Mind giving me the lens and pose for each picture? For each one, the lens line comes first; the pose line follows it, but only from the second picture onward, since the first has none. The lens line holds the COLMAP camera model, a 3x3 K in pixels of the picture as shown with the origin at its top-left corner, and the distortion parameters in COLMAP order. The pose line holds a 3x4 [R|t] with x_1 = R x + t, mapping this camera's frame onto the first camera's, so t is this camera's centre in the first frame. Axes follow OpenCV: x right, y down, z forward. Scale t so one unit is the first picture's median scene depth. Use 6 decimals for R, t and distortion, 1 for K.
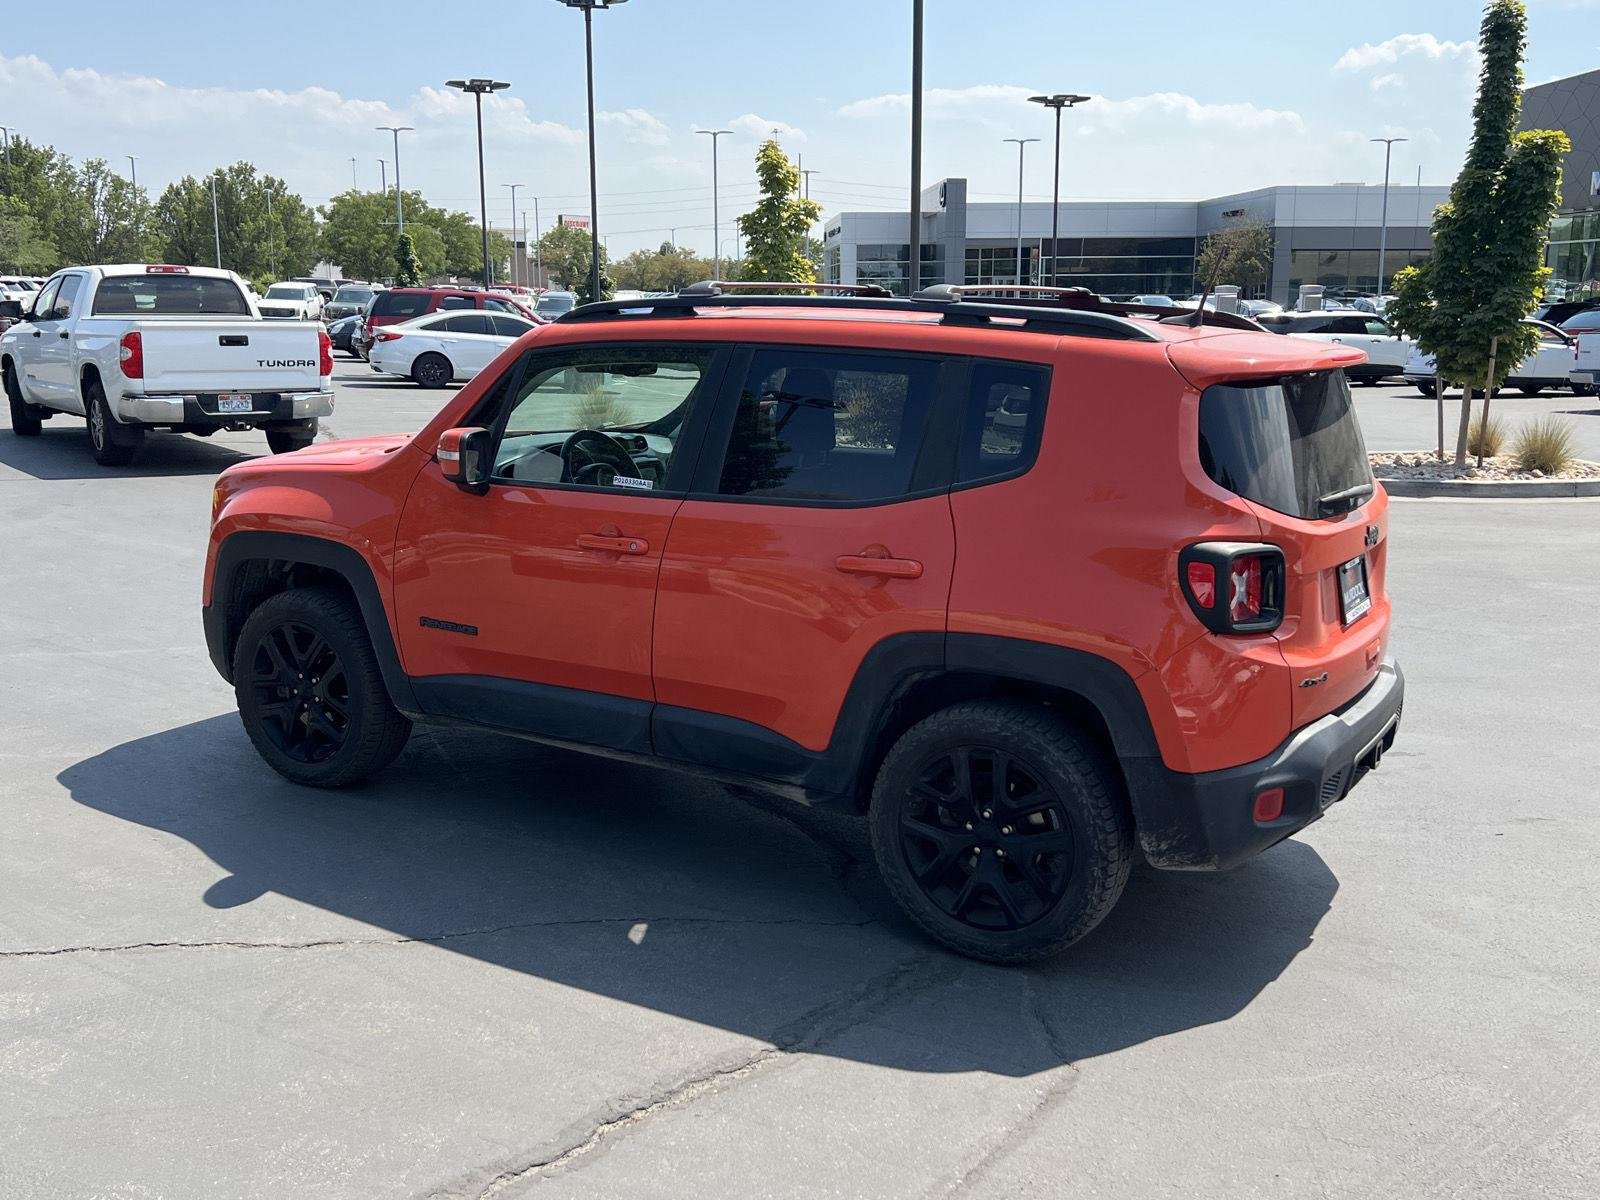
lens RADIAL K [[1573.2, 0, 787.5], [0, 1573.2, 599.3], [0, 0, 1]] dist [0.020083, 0.000000]
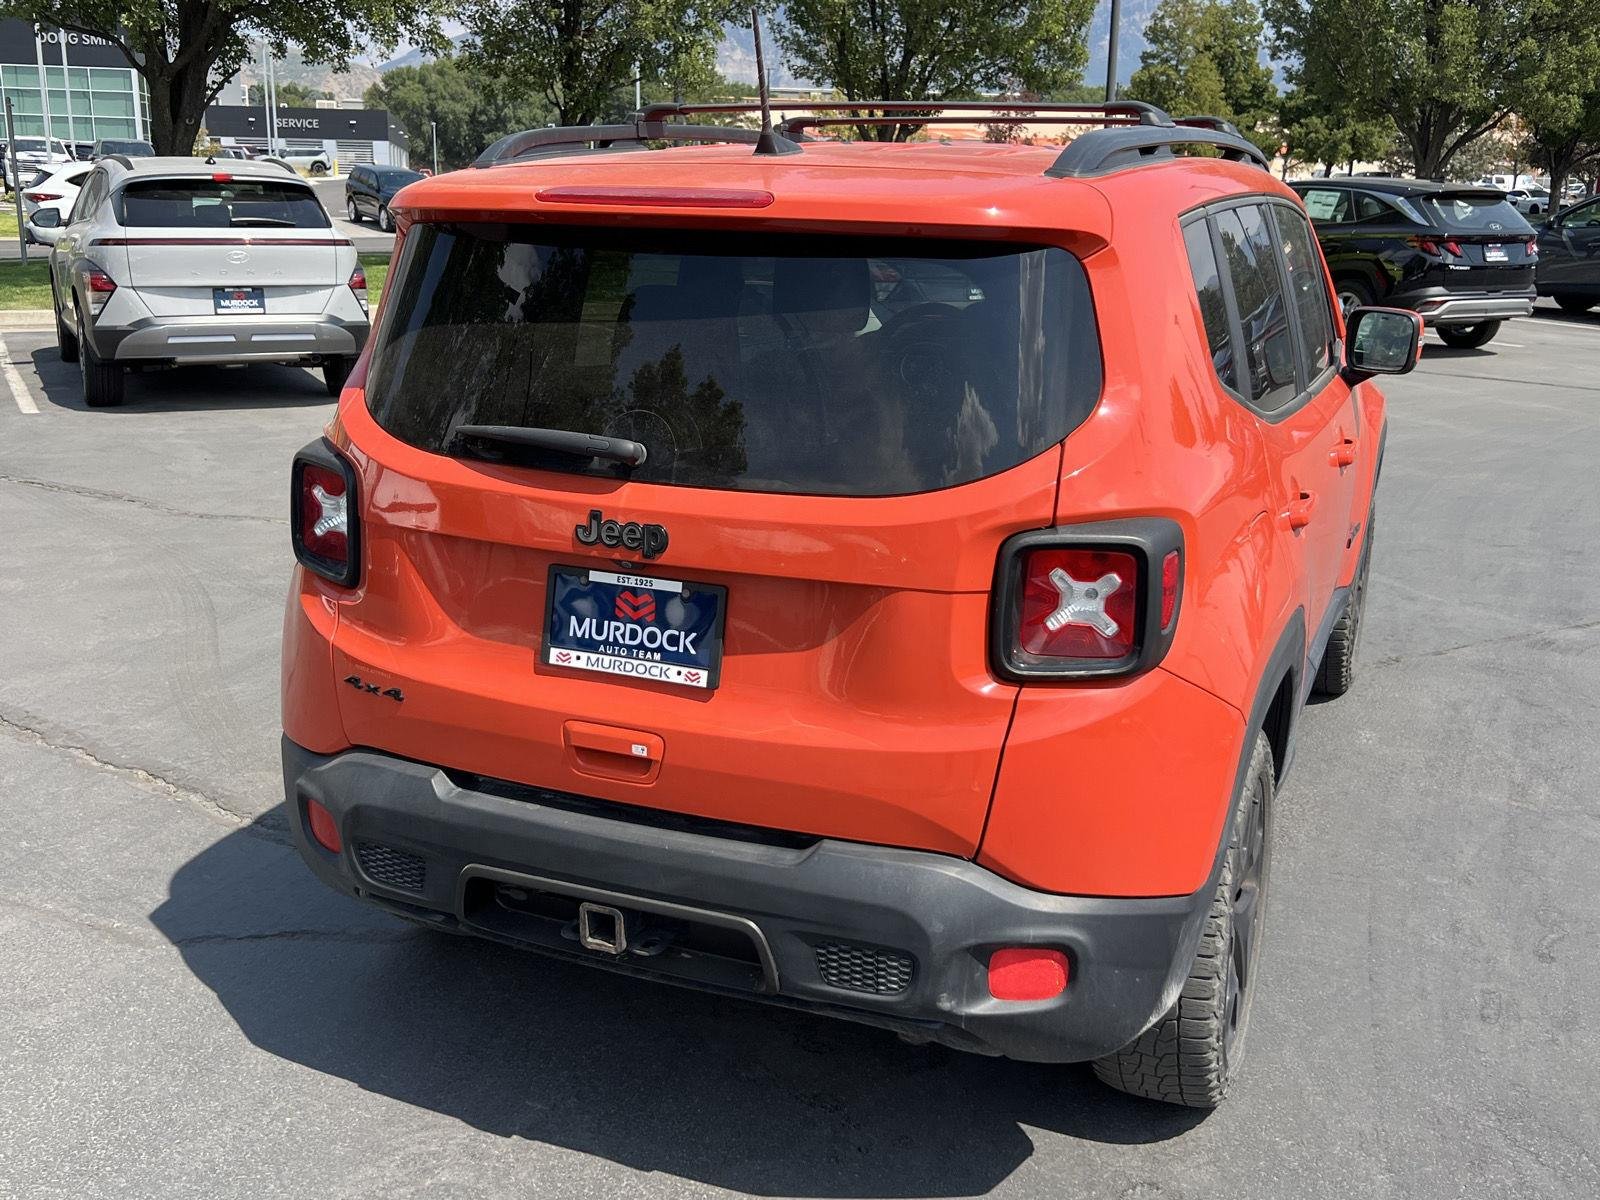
lens RADIAL K [[1573.2, 0, 798.4], [0, 1573.2, 614.6], [0, 0, 1]] dist [0.020083, 0.000000]
pose [[0.154695, 0.253834, -0.954797, 0.245472], [-0.206875, 0.953328, 0.219926, -0.039462], [0.966060, 0.163502, 0.199987, 0.259798]]
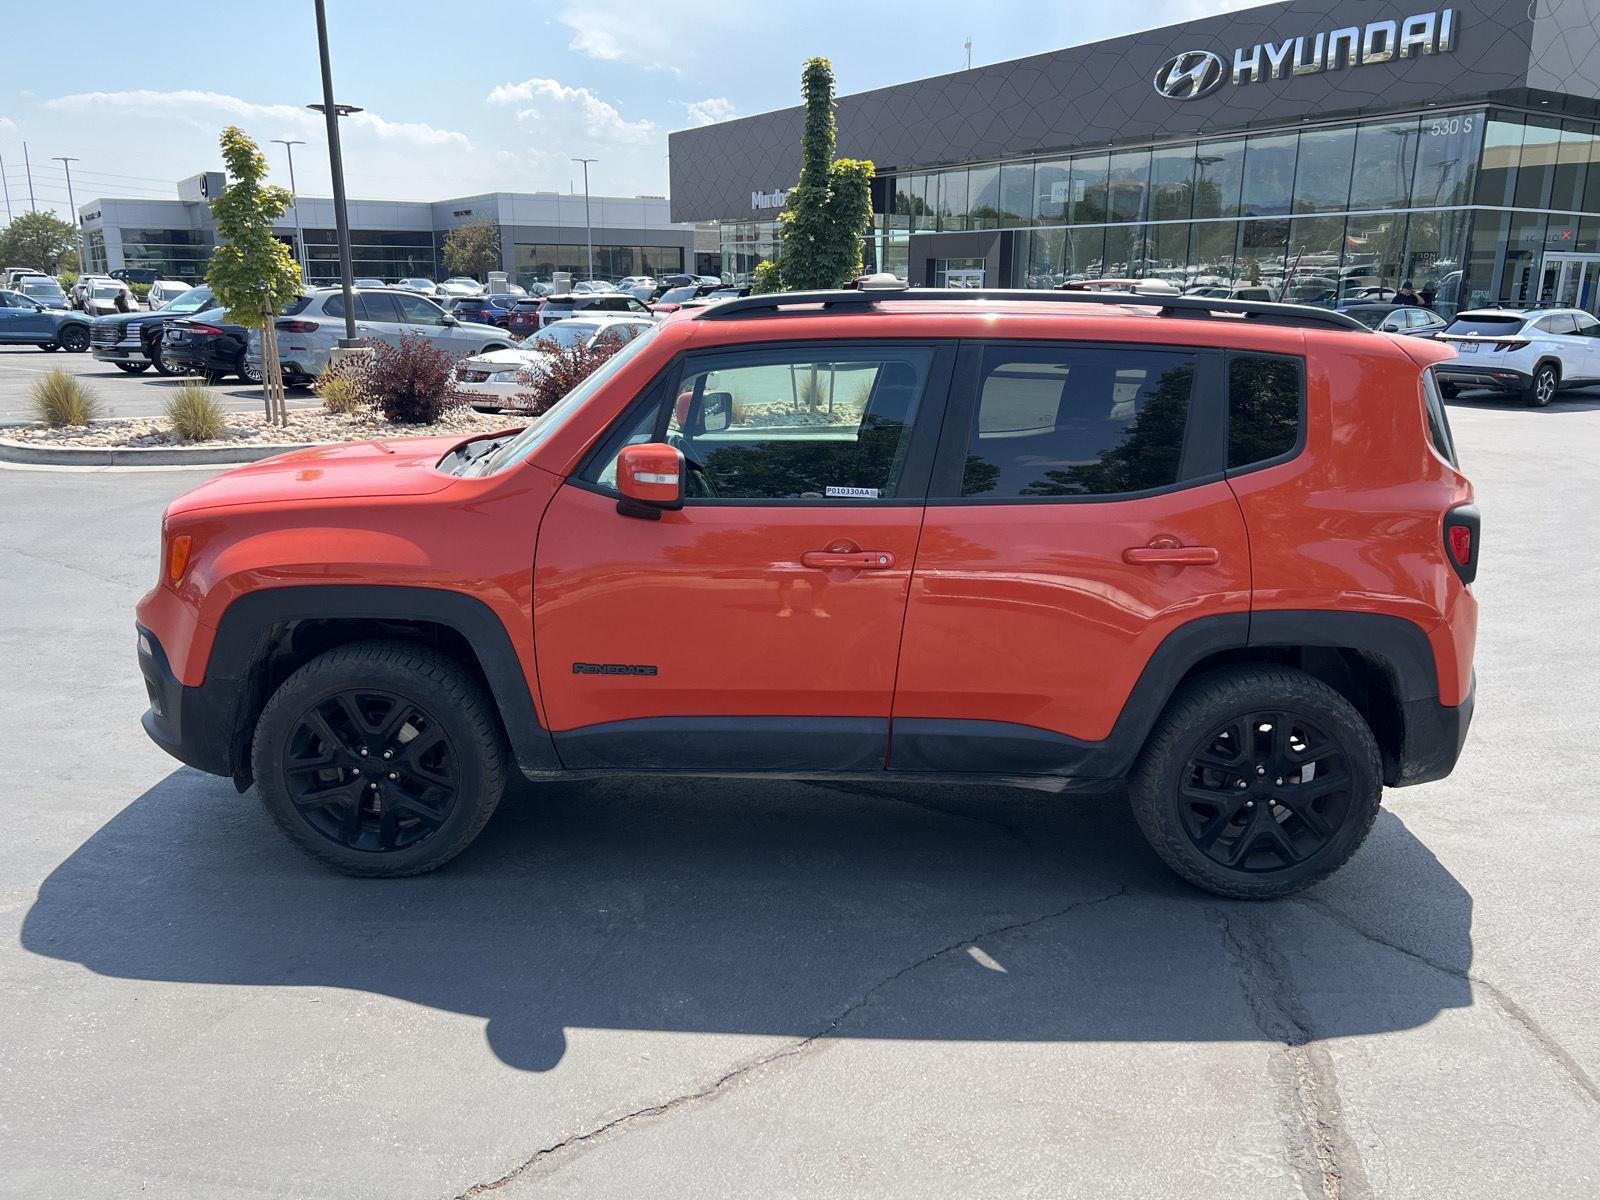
lens RADIAL K [[1219.7, 0, 796.1], [0, 1219.7, 608.4], [0, 0, 1]] dist [0.026427, -0.039829]
pose [[0.852861, -0.130510, 0.505564, -0.147451], [0.093448, 0.990777, 0.098124, -0.023295], [-0.513707, -0.036442, 0.857191, 0.114579]]
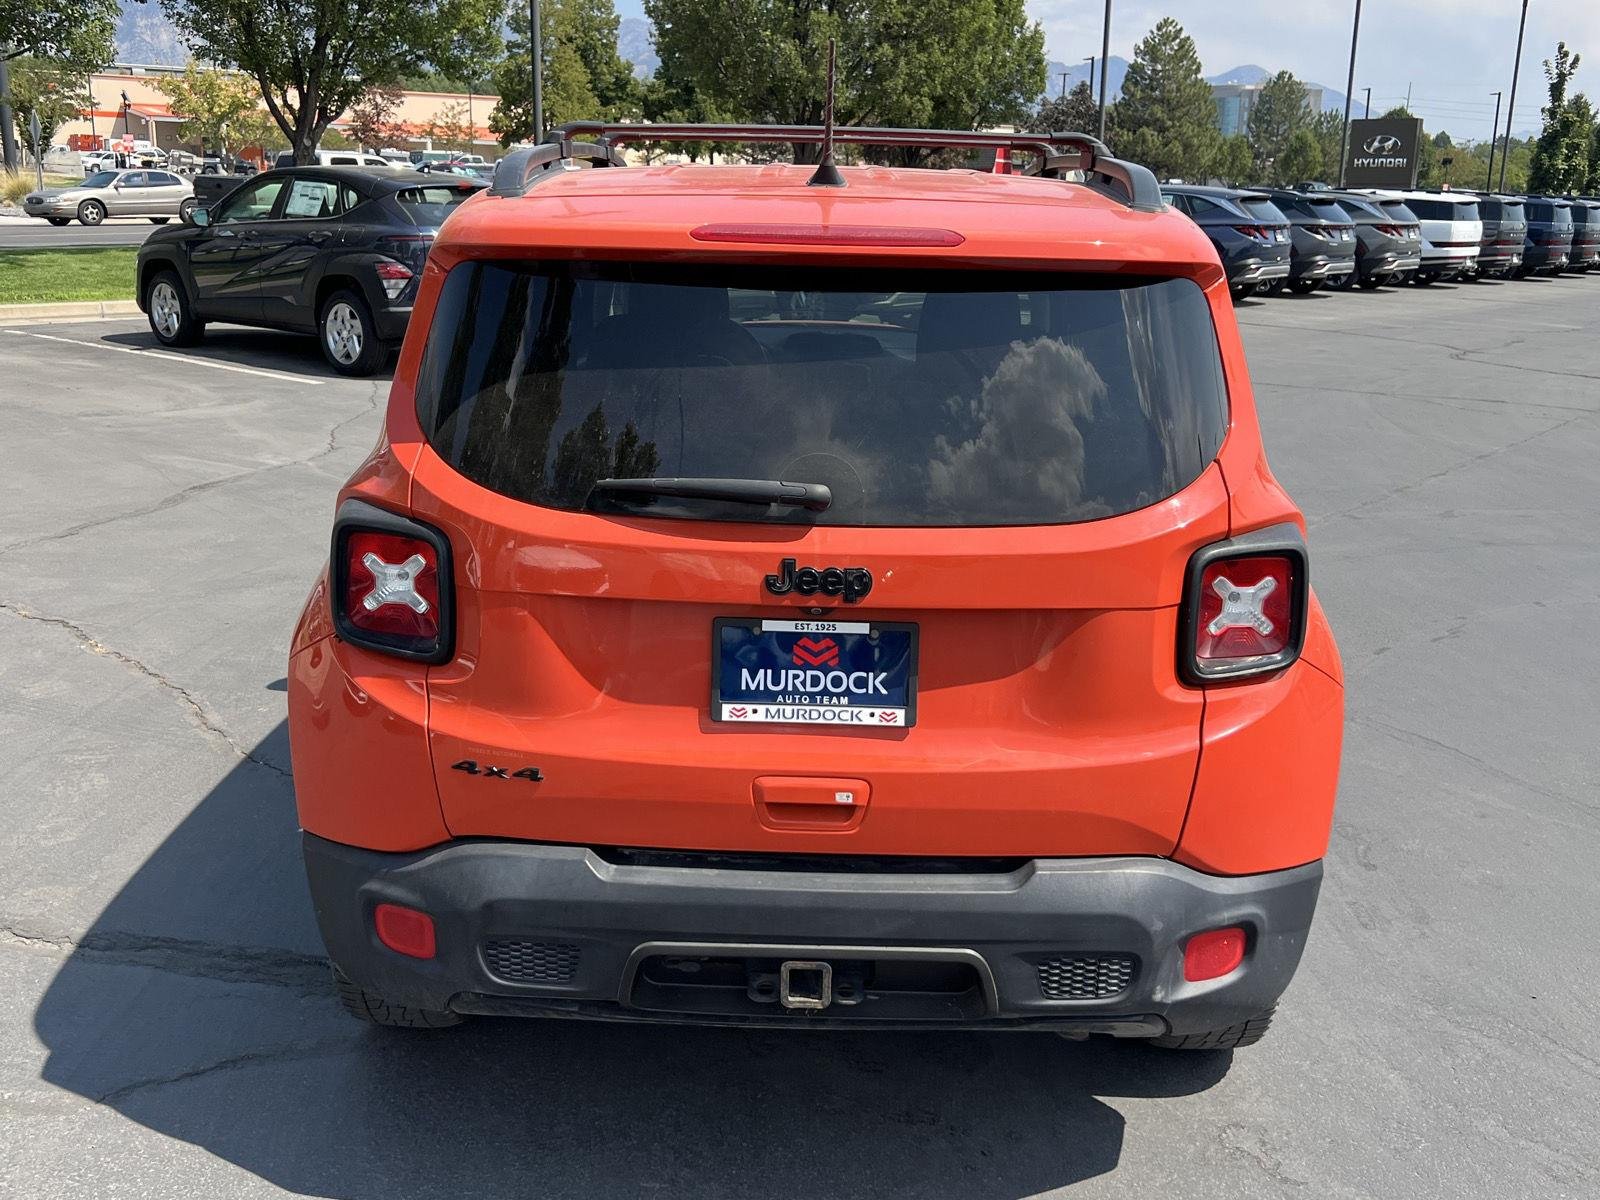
lens RADIAL K [[1573.2, 0, 797.2], [0, 1573.2, 604.8], [0, 0, 1]] dist [0.020083, 0.000000]
pose [[0.516033, 0.222772, -0.827093, 0.218716], [-0.182374, 0.972023, 0.148022, -0.029583], [0.836929, 0.074456, 0.542224, 0.192678]]
